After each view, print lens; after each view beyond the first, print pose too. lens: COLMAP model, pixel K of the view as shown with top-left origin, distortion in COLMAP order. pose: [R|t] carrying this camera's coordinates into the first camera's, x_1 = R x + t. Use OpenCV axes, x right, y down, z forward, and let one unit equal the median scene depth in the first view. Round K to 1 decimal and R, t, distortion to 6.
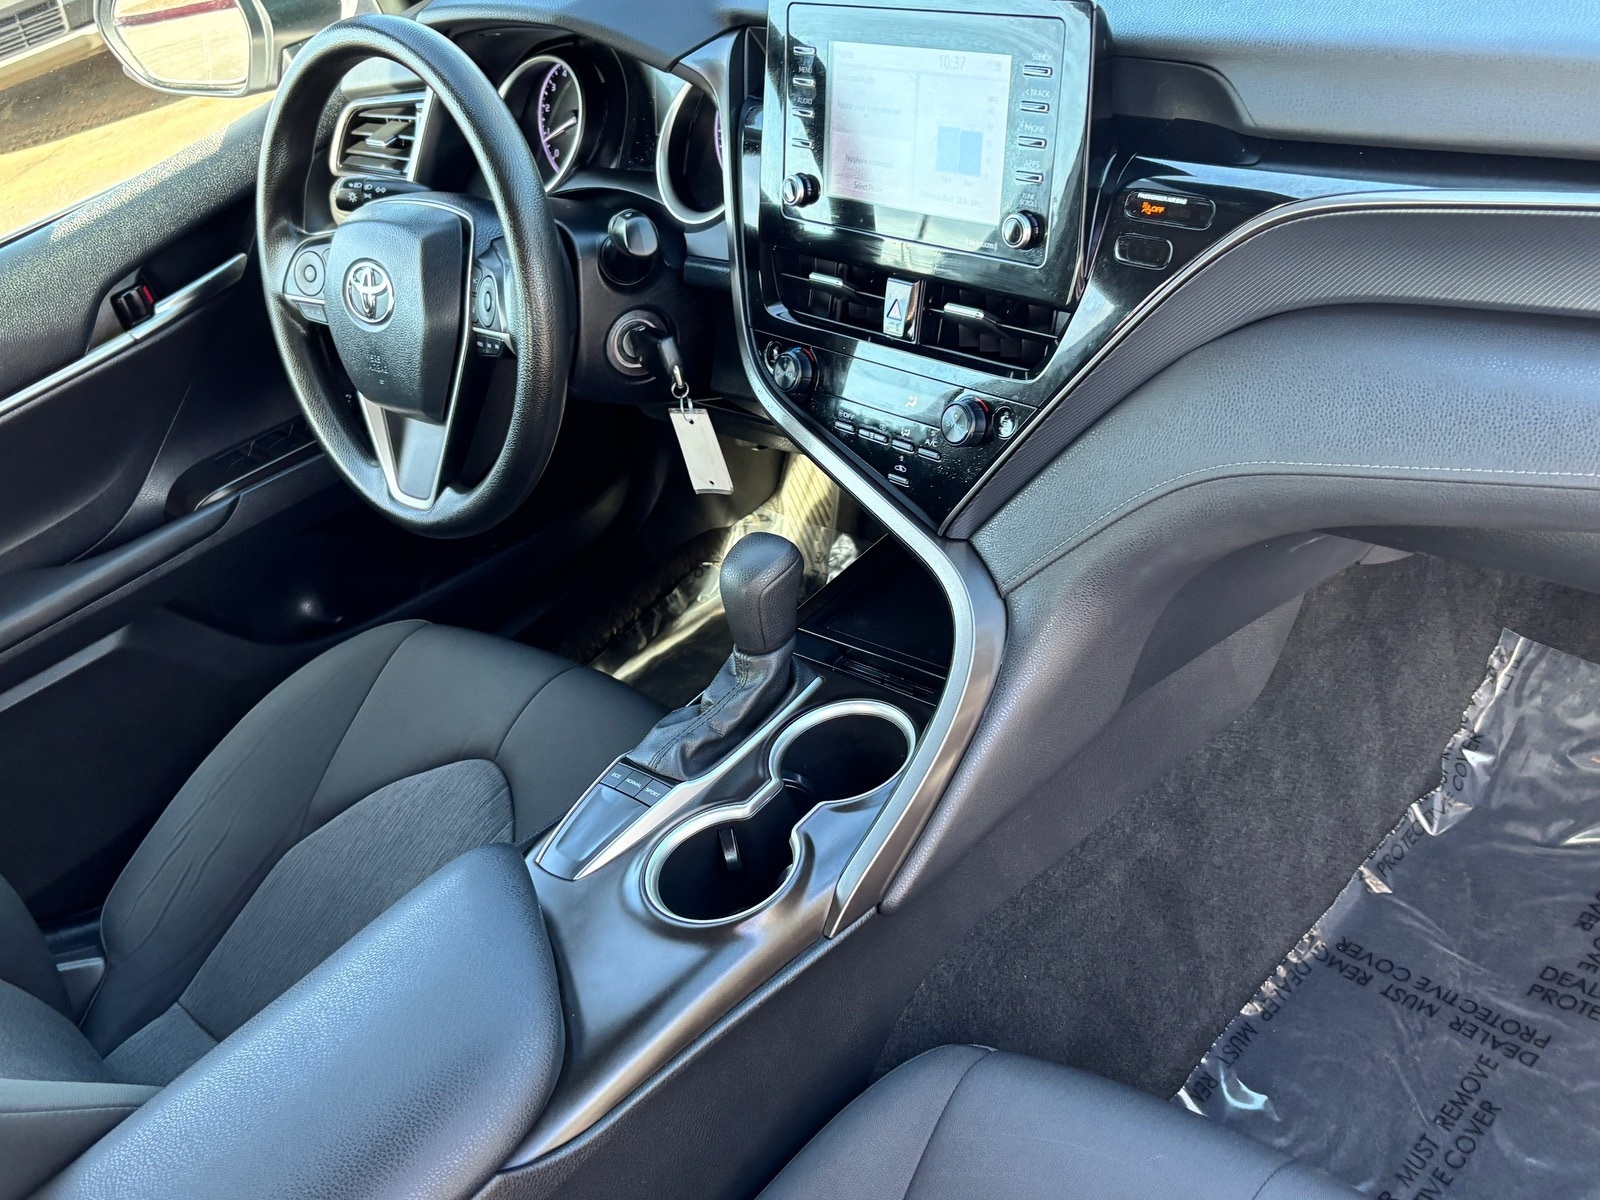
lens RADIAL K [[1625.7, 0, 789.1], [0, 1625.7, 626.9], [0, 0, 1]] dist [0.038575, 0.000000]
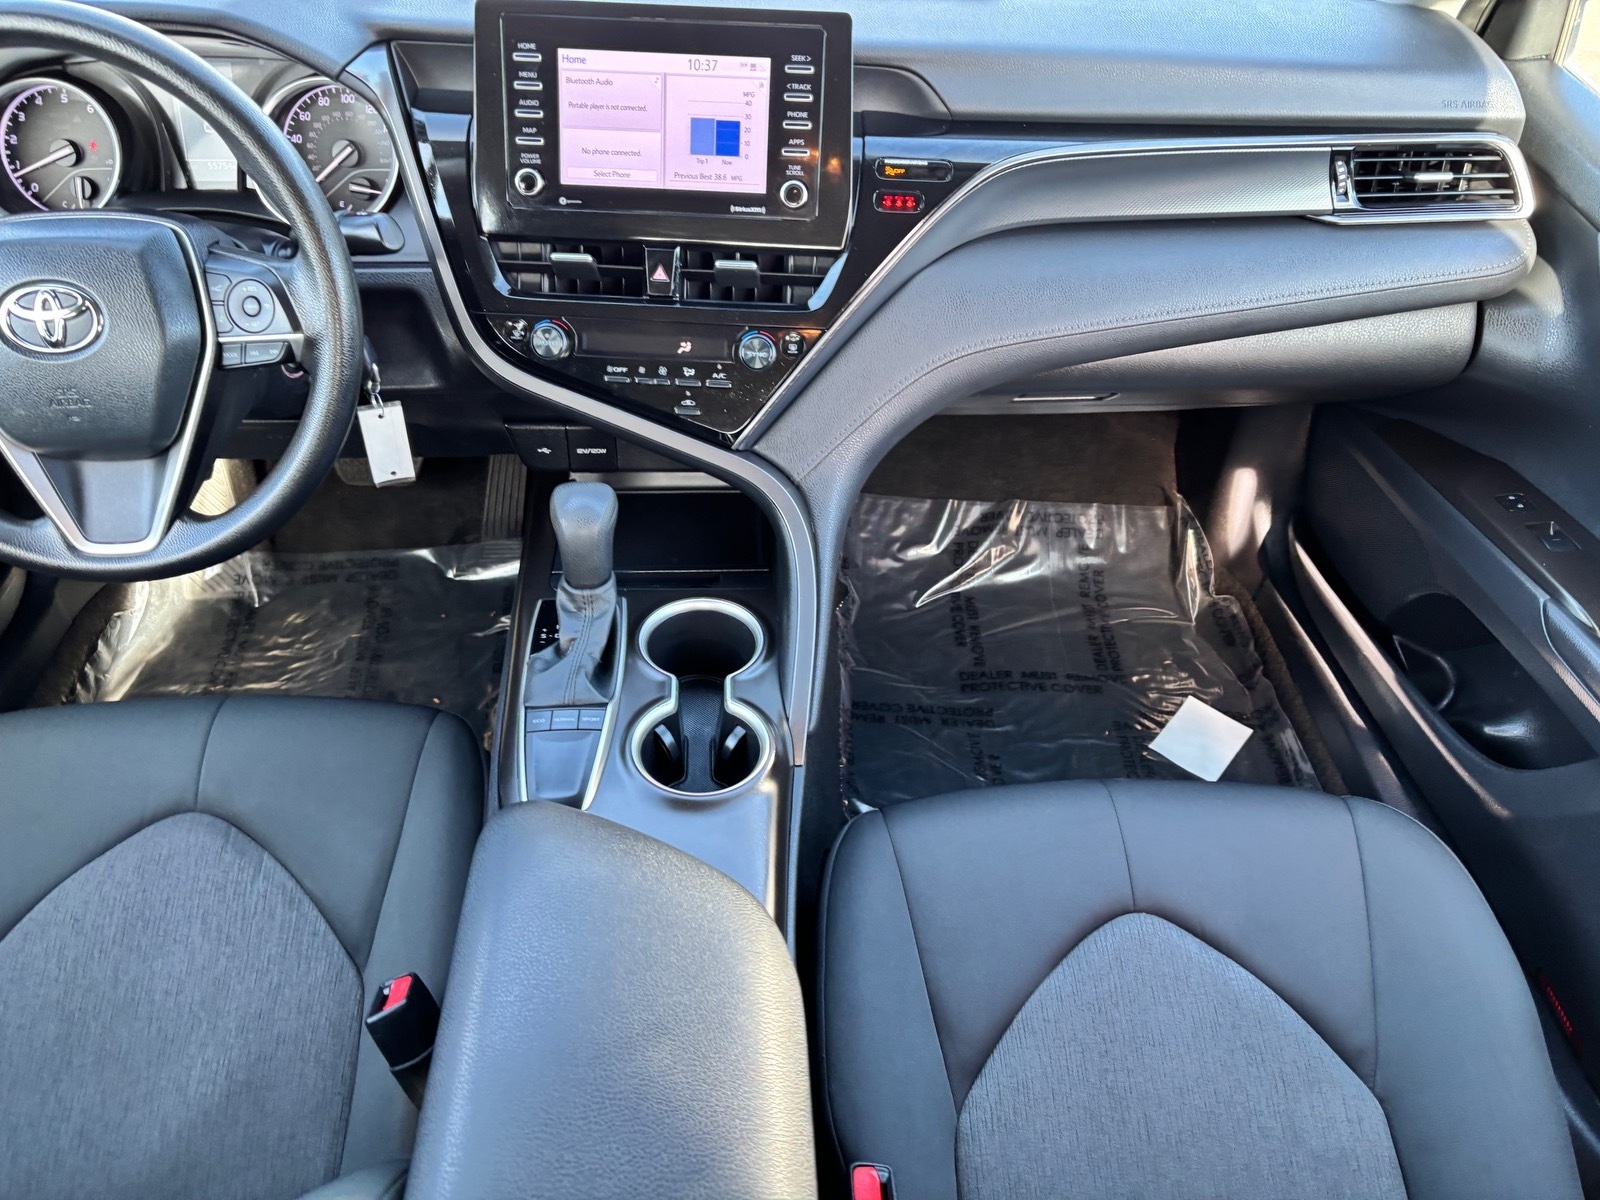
lens RADIAL K [[1214.1, 0, 790.7], [0, 1214.1, 609.3], [0, 0, 1]] dist [0.033044, -0.046751]
pose [[0.671402, -0.250666, 0.697414, -0.541459], [0.256012, 0.961575, 0.099149, -0.017299], [-0.695469, 0.111978, 0.709777, 0.296803]]
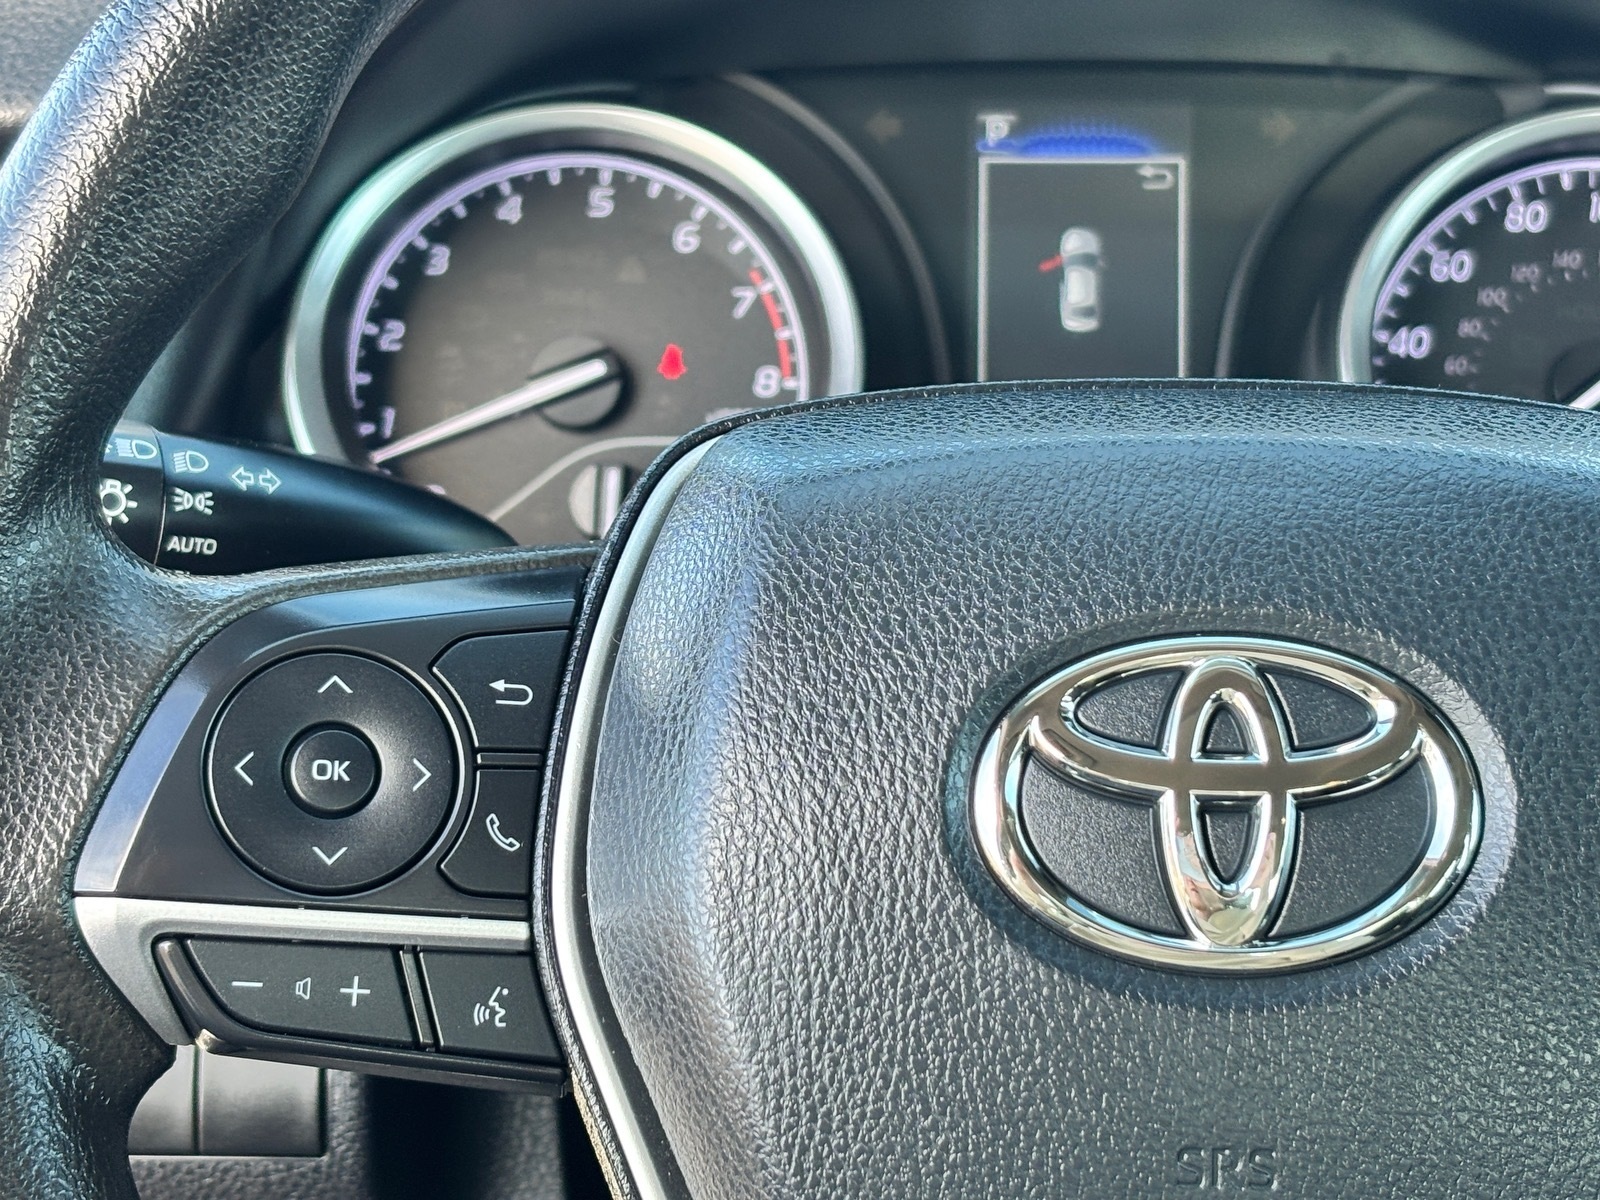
lens RADIAL K [[3017.7, 0, 771.7], [0, 3017.7, 633.7], [0, 0, 1]] dist [0.088476, 0.000000]
pose [[0.720398, 0.077253, 0.689245, -0.576808], [0.229130, 0.911469, -0.341648, -0.130519], [-0.654619, 0.404049, 0.638920, 0.901904]]
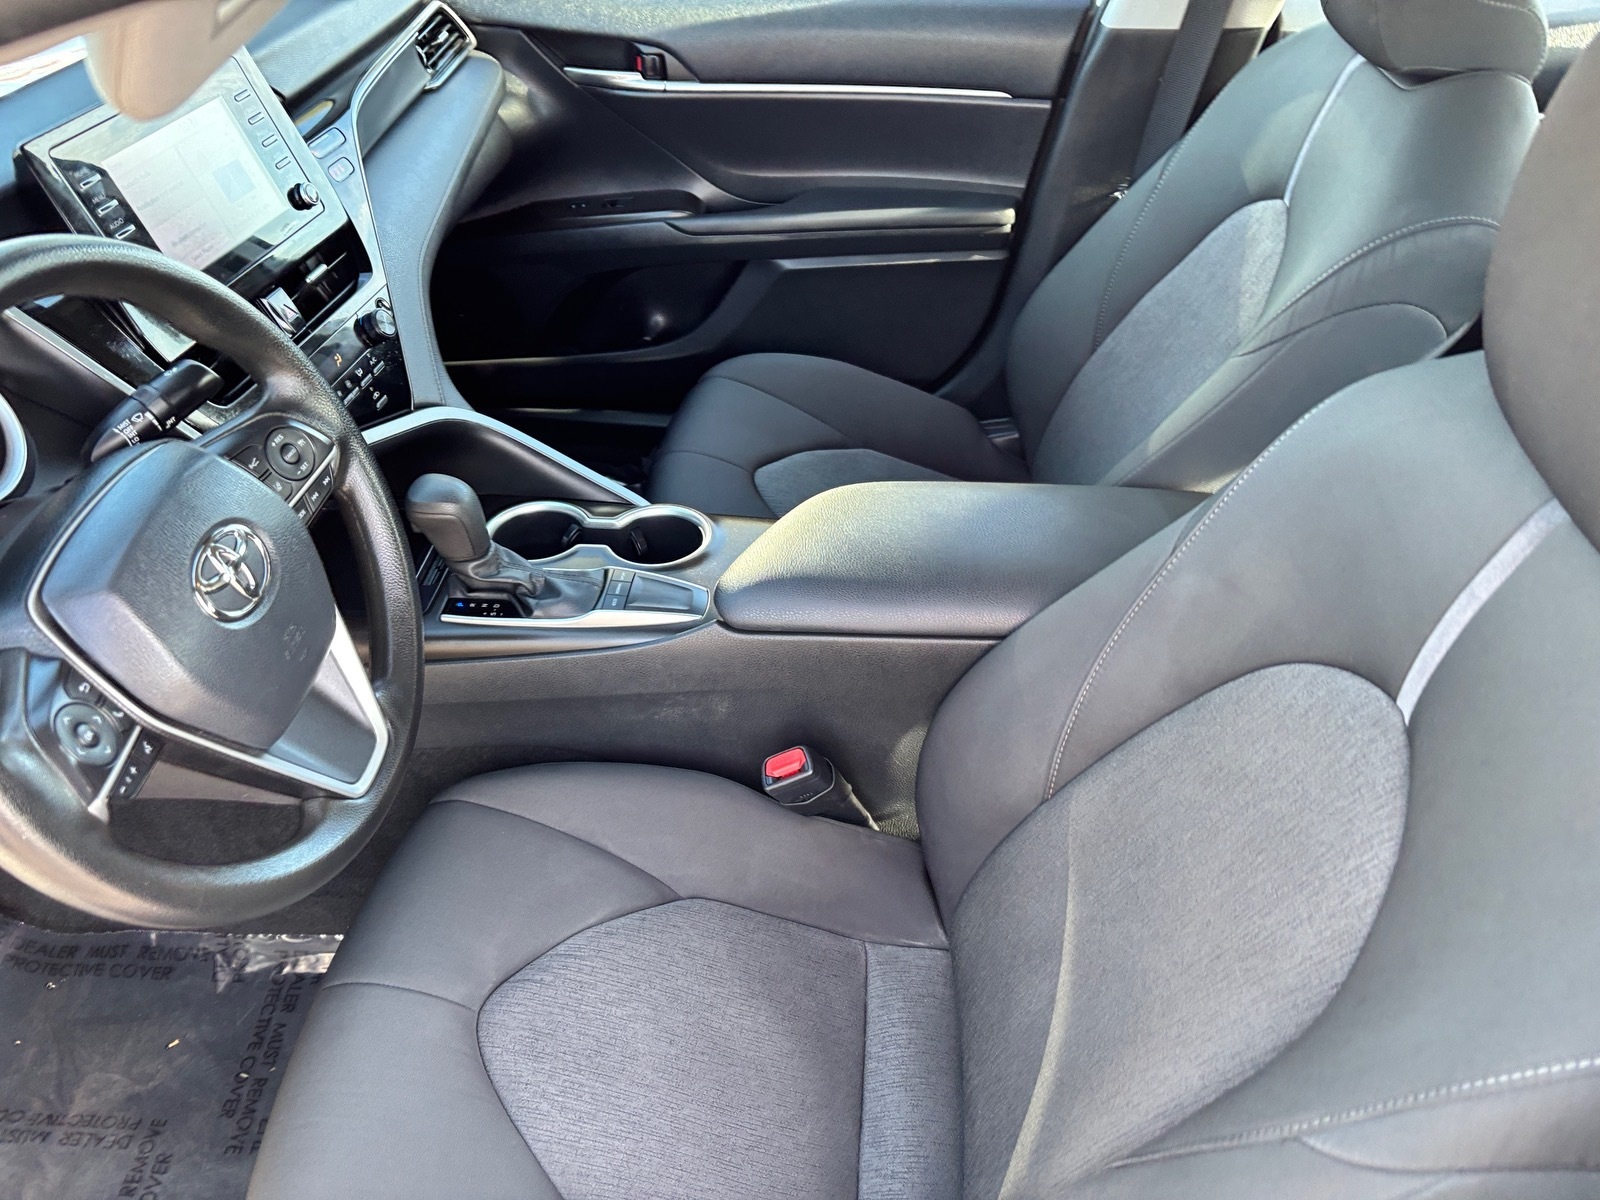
lens RADIAL K [[1214.1, 0, 806.2], [0, 1214.1, 611.9], [0, 0, 1]] dist [0.033044, -0.046751]
pose [[-0.603495, -0.280311, 0.746471, -0.932474], [0.583507, 0.482772, 0.653032, -0.452927], [-0.543428, 0.829673, -0.127787, 1.046410]]
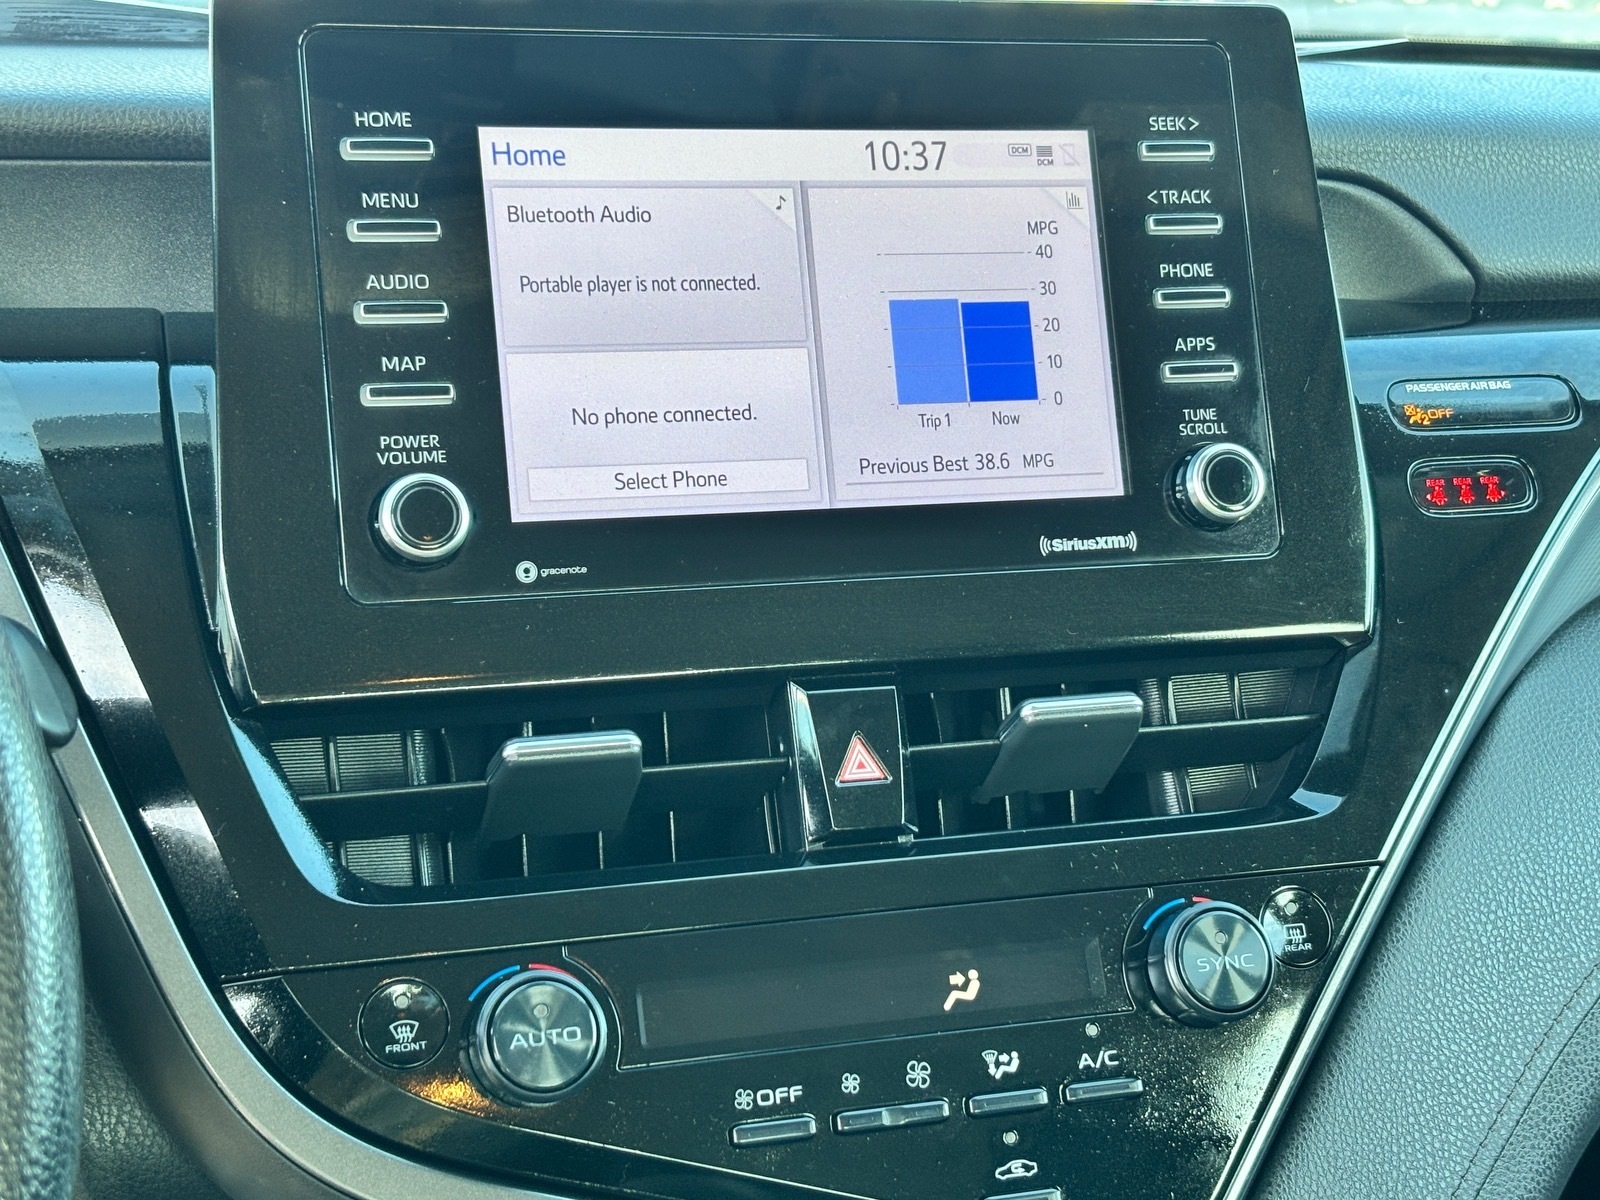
lens RADIAL K [[2520.2, 0, 802.6], [0, 2520.2, 636.0], [0, 0, 1]] dist [0.092984, 0.000000]
pose [[0.366786, 0.035450, 0.929630, -0.453165], [0.444395, 0.871216, -0.208559, -0.100446], [-0.817301, 0.489619, 0.303796, 0.782105]]
